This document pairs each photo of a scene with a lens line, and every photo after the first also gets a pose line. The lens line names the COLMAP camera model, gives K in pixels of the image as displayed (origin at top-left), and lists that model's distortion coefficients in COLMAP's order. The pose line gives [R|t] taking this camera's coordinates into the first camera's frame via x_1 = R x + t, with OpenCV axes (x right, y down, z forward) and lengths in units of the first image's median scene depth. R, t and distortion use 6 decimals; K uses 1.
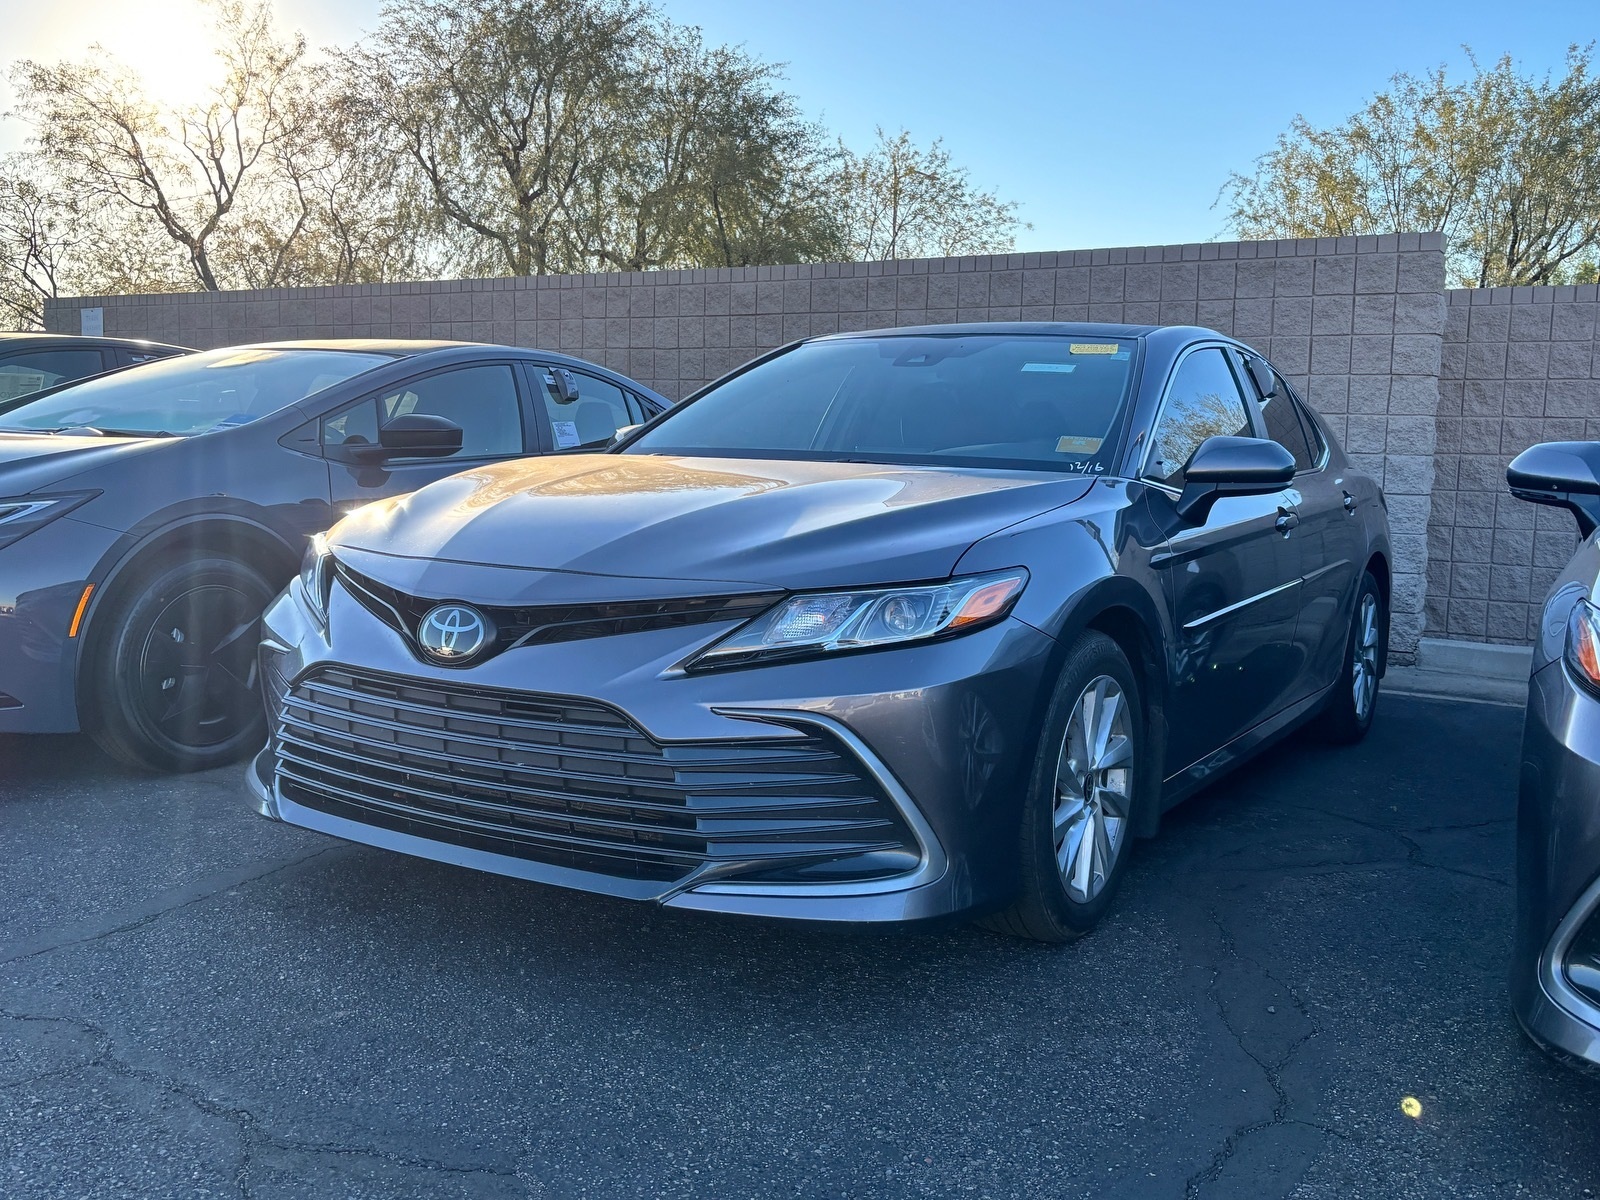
lens RADIAL K [[1499.6, 0, 800.0], [0, 1499.6, 600.0], [0, 0, 1]] dist [0.000147, 0.002732]
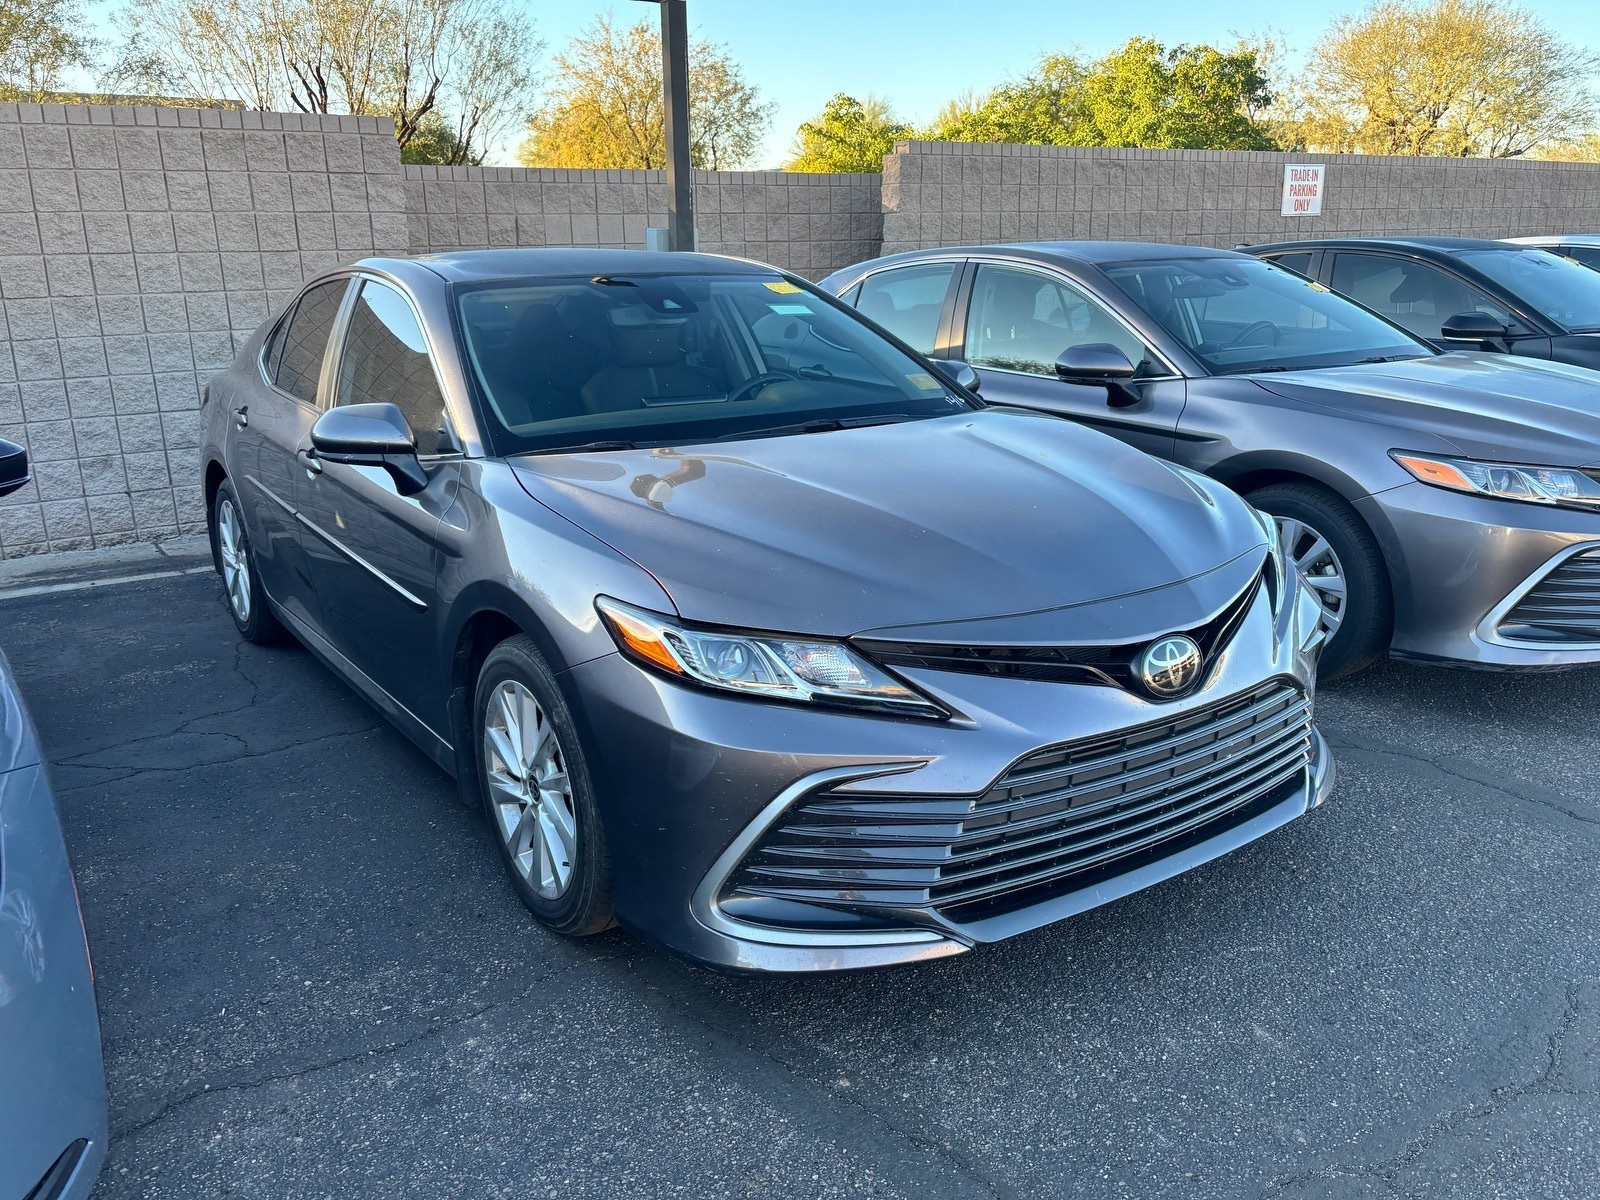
lens RADIAL K [[1351.6, 0, 800.0], [0, 1351.6, 600.0], [0, 0, 1]] dist [-0.010790, -0.010743]
pose [[0.369788, -0.264656, 0.890626, -0.425809], [0.115525, 0.964231, 0.238562, -0.101150], [-0.921906, 0.014672, 0.387136, 0.331437]]
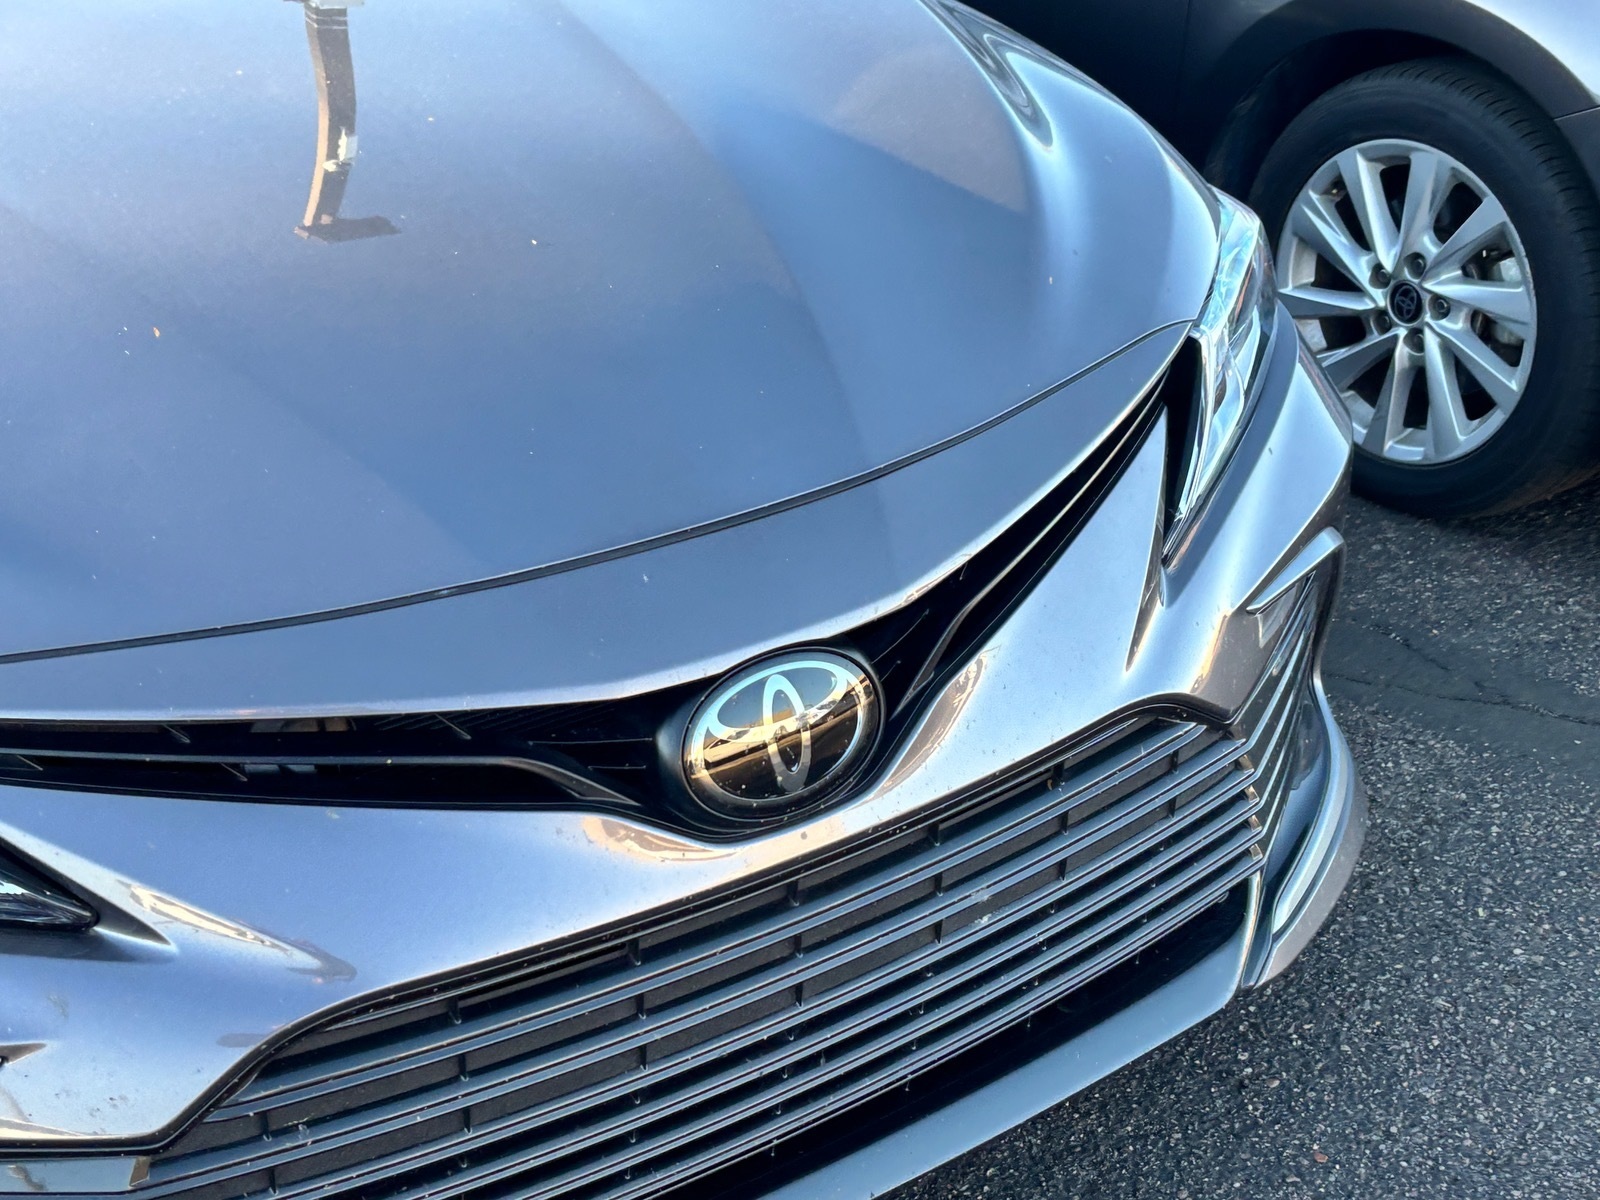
lens RADIAL K [[2221.1, 0, 800.0], [0, 2221.1, 600.0], [0, 0, 1]] dist [0.017870, 0.006842]
pose [[0.406189, -0.451102, 0.794680, -0.248776], [0.129329, 0.889280, 0.438698, -0.095345], [-0.904591, -0.075419, 0.419556, 0.288453]]
